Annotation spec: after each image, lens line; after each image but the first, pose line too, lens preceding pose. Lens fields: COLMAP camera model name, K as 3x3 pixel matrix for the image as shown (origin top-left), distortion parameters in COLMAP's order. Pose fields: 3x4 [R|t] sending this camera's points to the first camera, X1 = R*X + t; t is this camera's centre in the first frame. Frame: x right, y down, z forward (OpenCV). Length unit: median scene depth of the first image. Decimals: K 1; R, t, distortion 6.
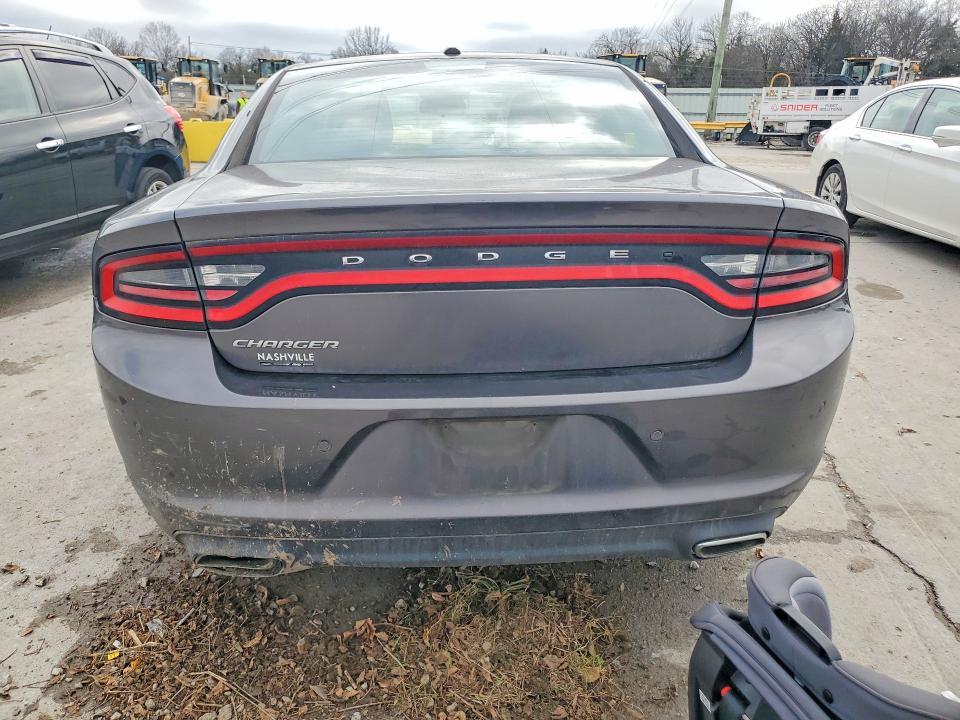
lens RADIAL K [[728.0, 0, 481.7], [0, 728.0, 357.4], [0, 0, 1]] dist [0.011278, -0.008767]
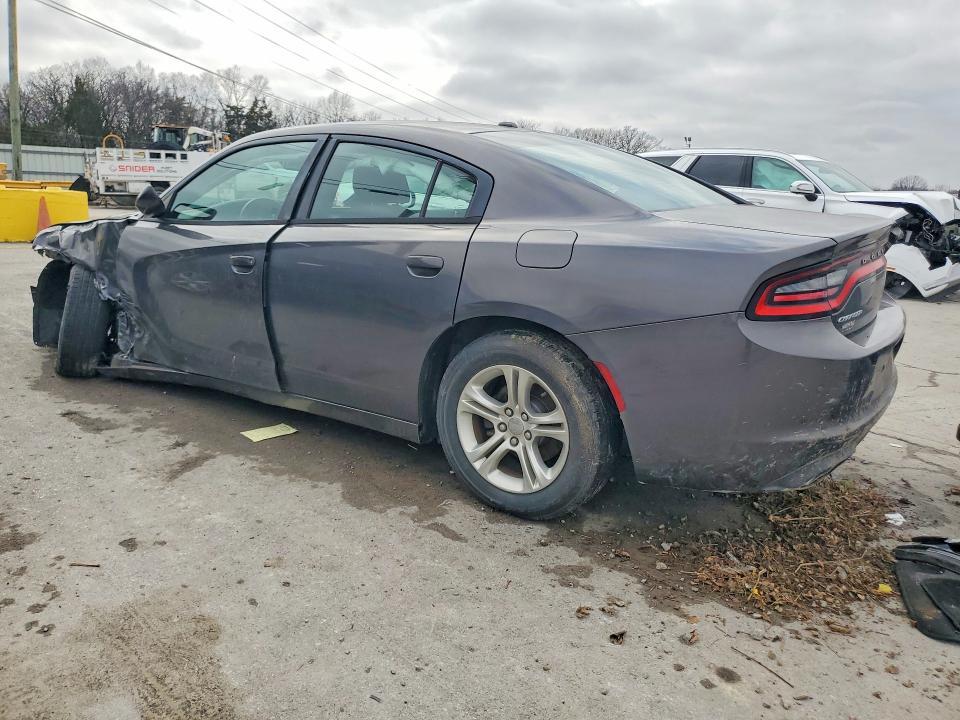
lens RADIAL K [[728.0, 0, 481.7], [0, 728.0, 357.4], [0, 0, 1]] dist [0.011278, -0.008767]
pose [[0.481447, -0.197638, 0.853902, -0.273712], [0.261623, 0.962236, 0.075204, -0.032163], [-0.836518, 0.187194, 0.514972, 0.100987]]
